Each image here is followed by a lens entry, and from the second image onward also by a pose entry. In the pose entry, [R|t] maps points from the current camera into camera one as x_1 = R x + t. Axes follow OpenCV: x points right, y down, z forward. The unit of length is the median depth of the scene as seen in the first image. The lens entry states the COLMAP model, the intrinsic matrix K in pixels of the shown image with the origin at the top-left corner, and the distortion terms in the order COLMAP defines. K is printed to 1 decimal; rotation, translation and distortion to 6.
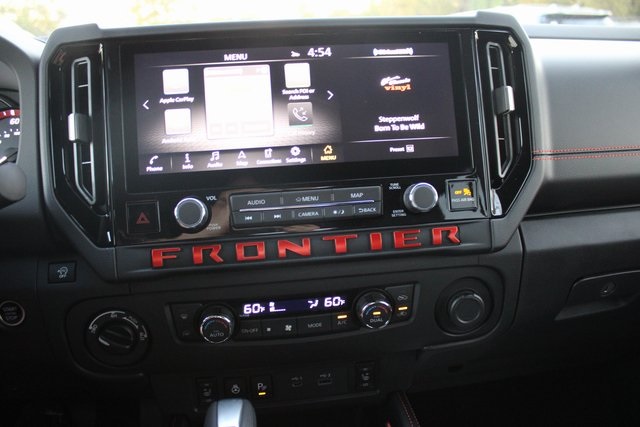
lens RADIAL K [[529.6, 0, 319.8], [0, 529.6, 190.5], [0, 0, 1]] dist [-0.131338, 0.009528]
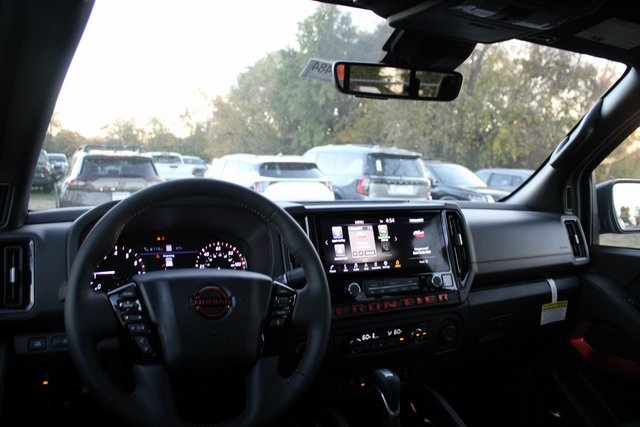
lens RADIAL K [[529.6, 0, 319.8], [0, 529.6, 190.5], [0, 0, 1]] dist [-0.131338, 0.009528]
pose [[0.944228, 0.034212, 0.327511, -1.067751], [0.044487, 0.972217, -0.229816, 0.132312], [-0.326274, 0.231569, 0.916472, -1.077811]]
